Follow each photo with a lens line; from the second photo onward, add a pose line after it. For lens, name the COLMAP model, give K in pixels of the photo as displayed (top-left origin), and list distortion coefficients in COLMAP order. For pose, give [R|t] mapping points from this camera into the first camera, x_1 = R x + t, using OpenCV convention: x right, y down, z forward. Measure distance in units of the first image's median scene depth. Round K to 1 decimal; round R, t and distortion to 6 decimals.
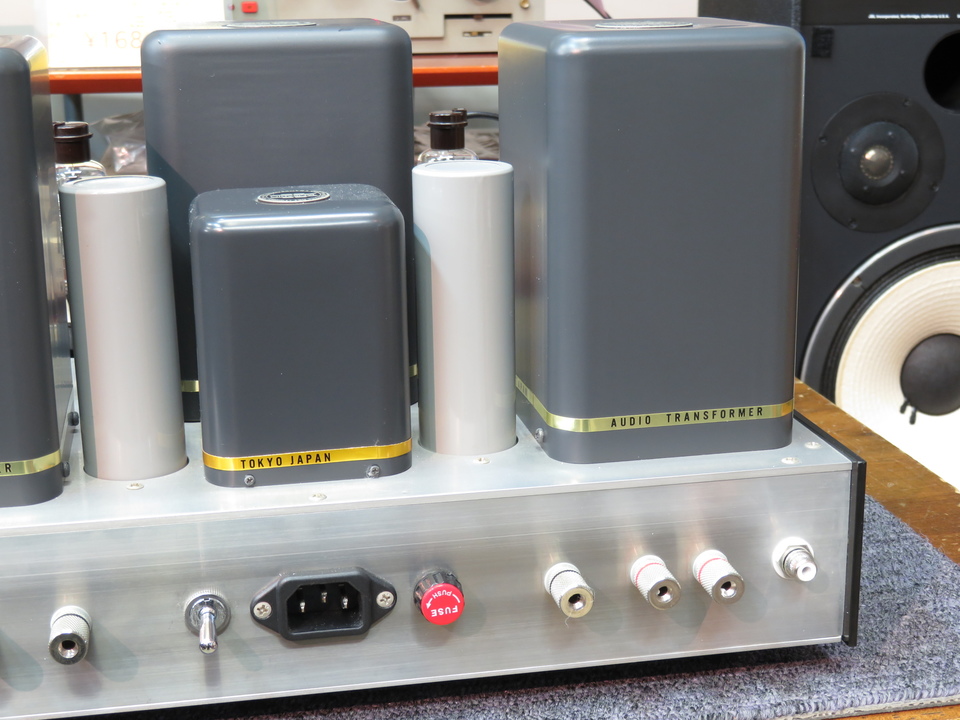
lens RADIAL K [[1571.0, 0, 480.0], [0, 1571.0, 360.0], [0, 0, 1]] dist [-0.024435, -0.086221]
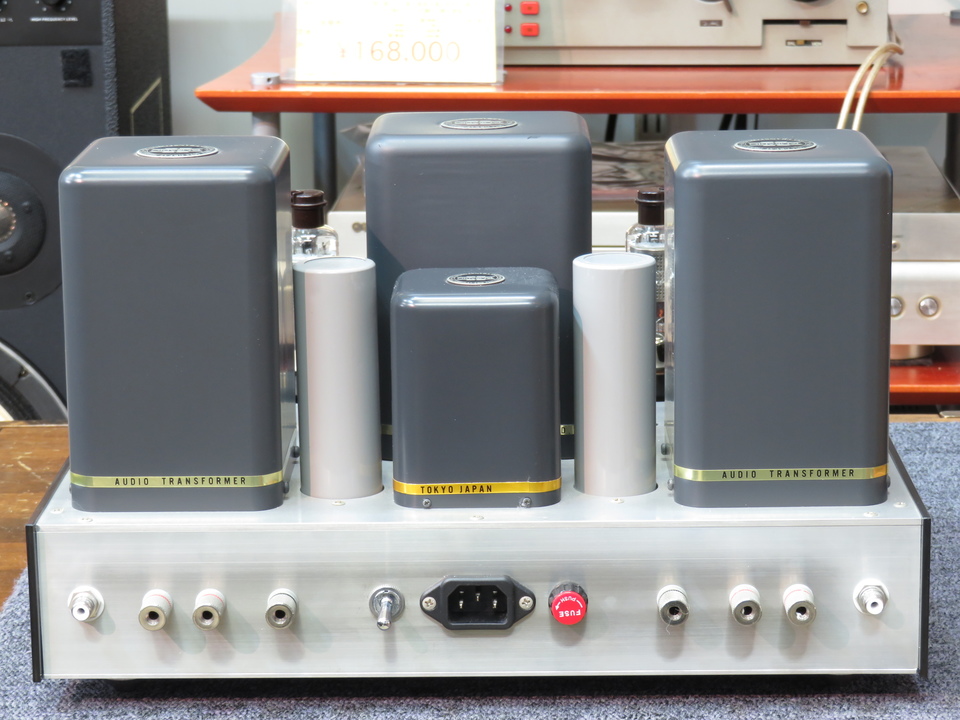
lens RADIAL K [[2221.0, 0, 480.0], [0, 2221.0, 360.0], [0, 0, 1]] dist [0.014724, -0.046125]
pose [[0.982979, 0.045954, -0.177880, 0.206747], [-0.052355, 0.998133, -0.031459, 0.015658], [0.176102, 0.040237, 0.983549, -0.750930]]
